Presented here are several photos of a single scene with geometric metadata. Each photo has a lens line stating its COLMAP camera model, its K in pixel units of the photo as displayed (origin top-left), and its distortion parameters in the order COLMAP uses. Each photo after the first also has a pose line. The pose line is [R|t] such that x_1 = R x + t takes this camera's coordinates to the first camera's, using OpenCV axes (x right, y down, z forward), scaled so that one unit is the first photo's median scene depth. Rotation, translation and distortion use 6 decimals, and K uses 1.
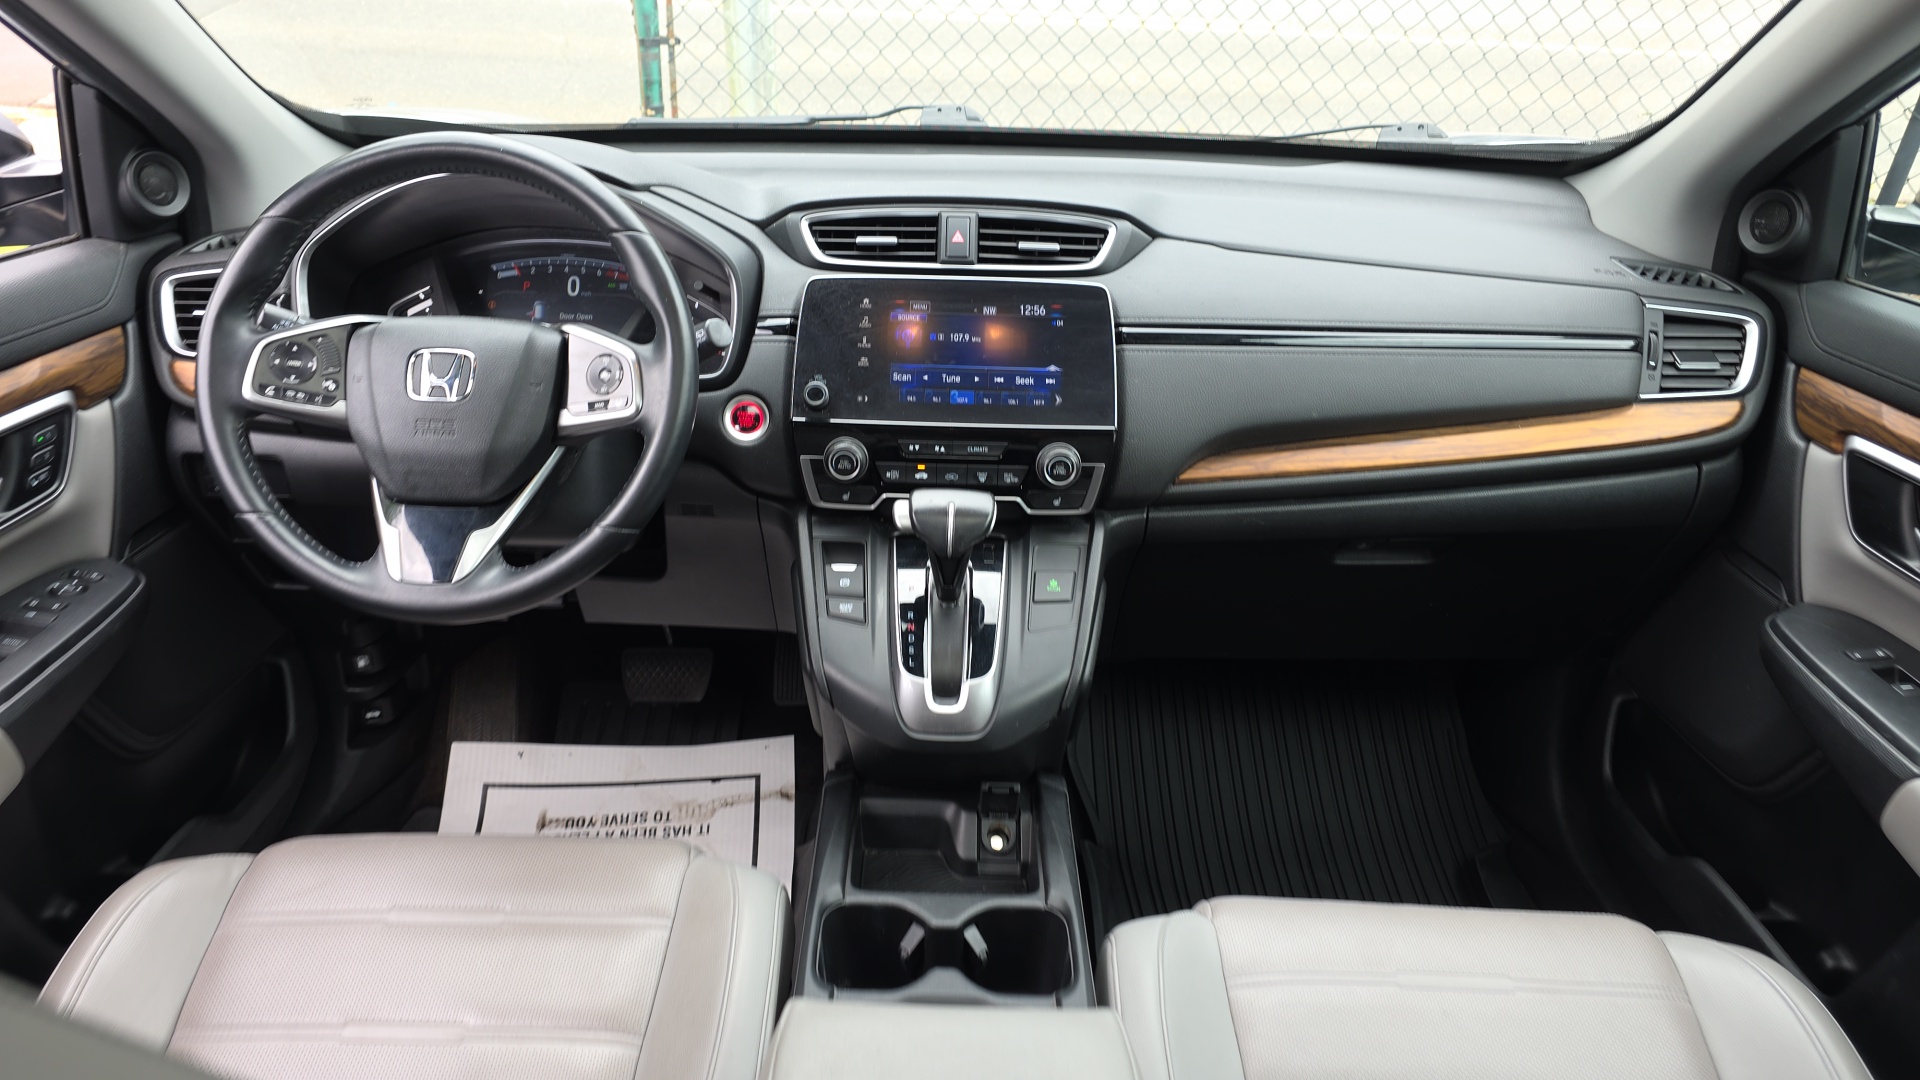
lens RADIAL K [[1293.6, 0, 944.3], [0, 1293.6, 536.8], [0, 0, 1]] dist [0.093342, -0.109550]
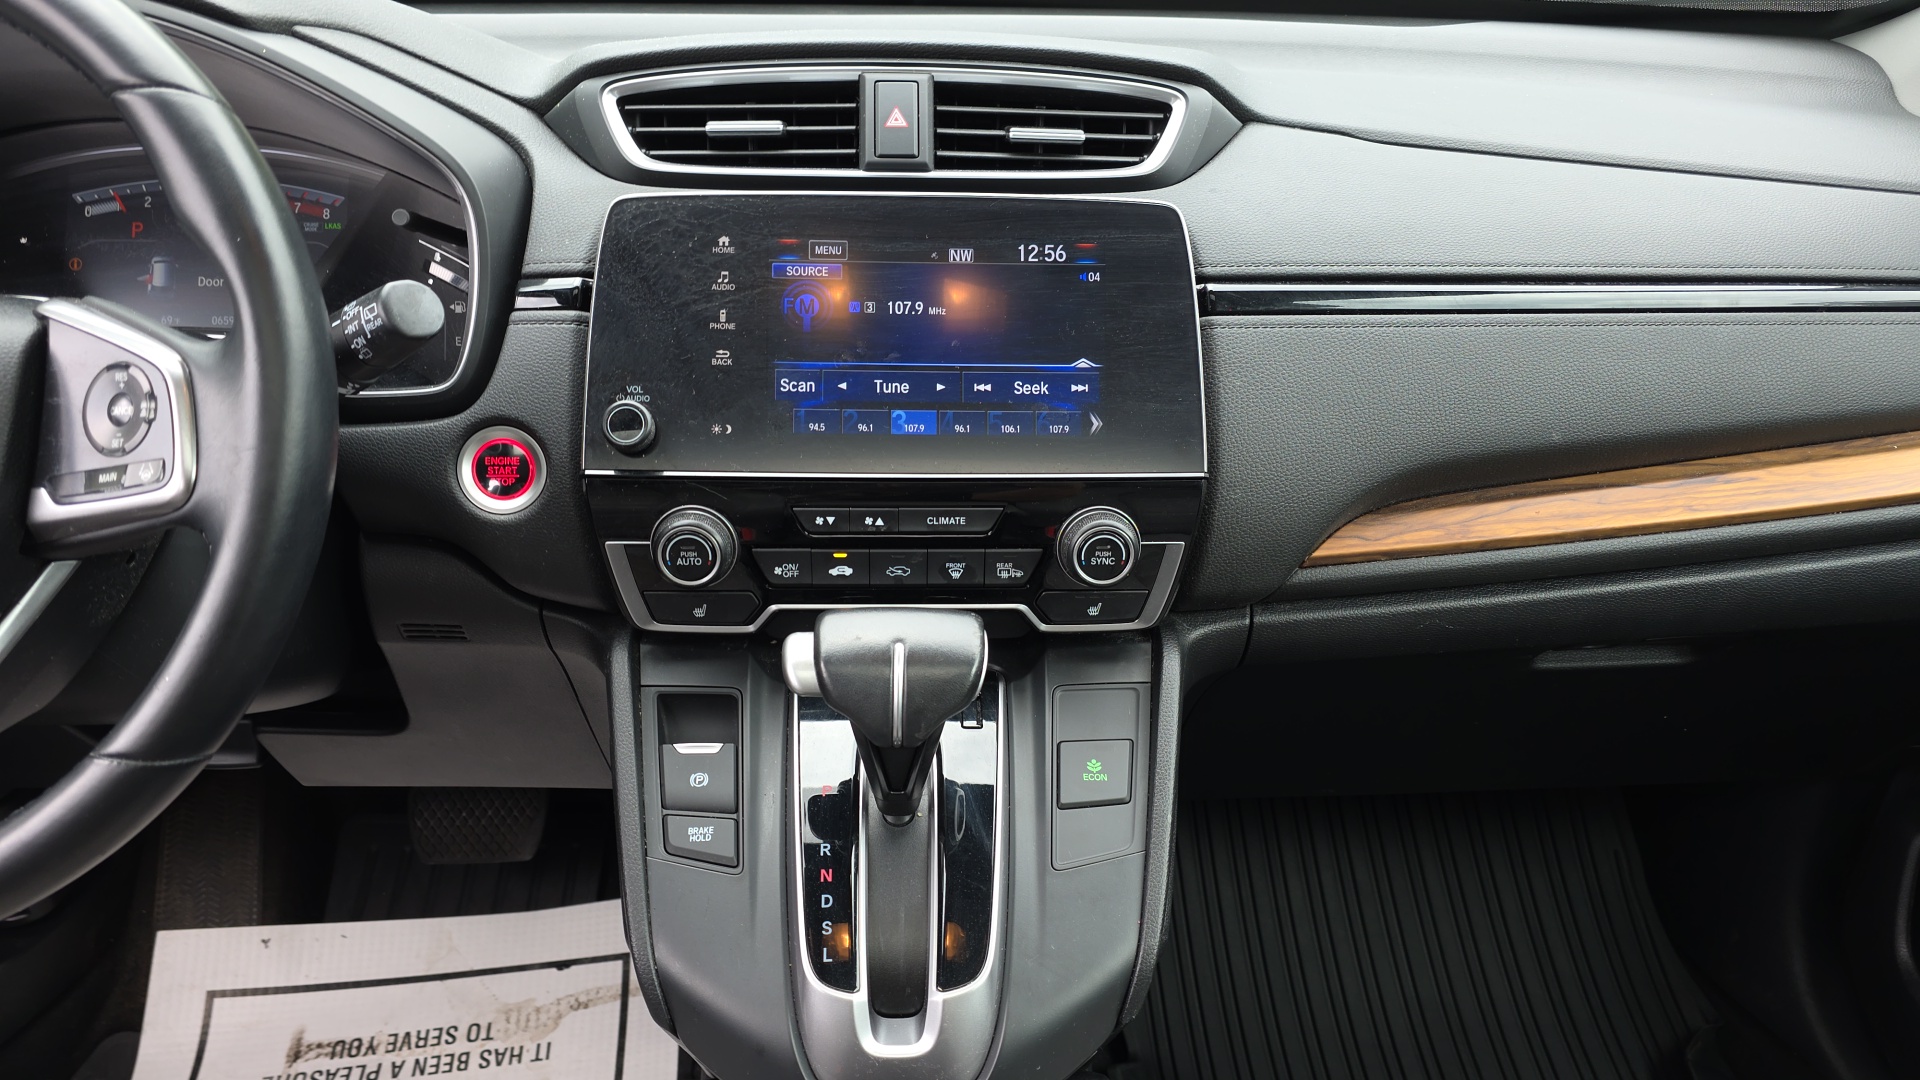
lens RADIAL K [[1304.0, 0, 956.3], [0, 1304.0, 551.3], [0, 0, 1]] dist [0.091195, -0.127278]
pose [[0.998538, -0.028625, 0.045860, 0.005324], [0.026799, 0.998842, 0.039954, -0.075518], [-0.046950, -0.038666, 0.998149, 0.464195]]
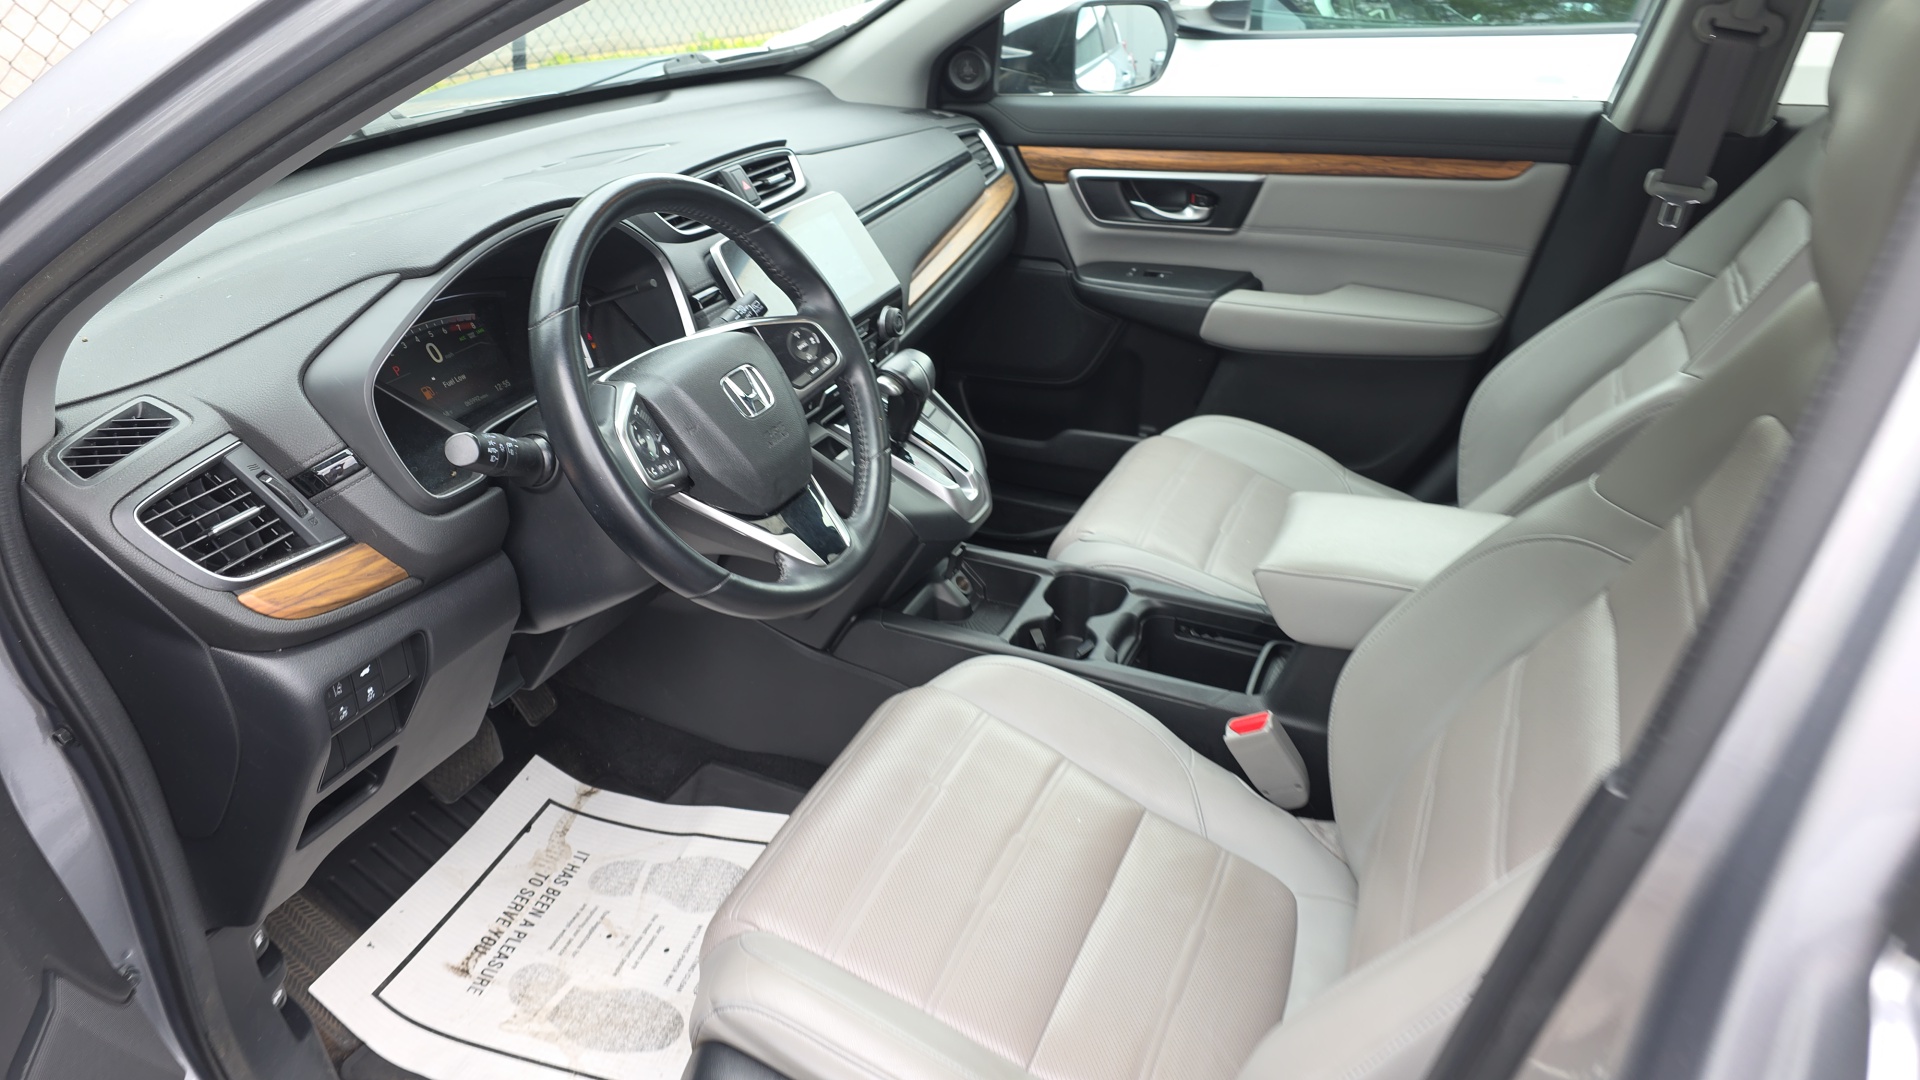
lens RADIAL K [[1293.6, 0, 944.3], [0, 1293.6, 536.8], [0, 0, 1]] dist [0.093342, -0.109550]
pose [[0.391556, -0.451053, 0.802020, -1.078005], [0.405092, 0.867103, 0.289884, -0.230306], [-0.826187, 0.211386, 0.522237, 0.283772]]
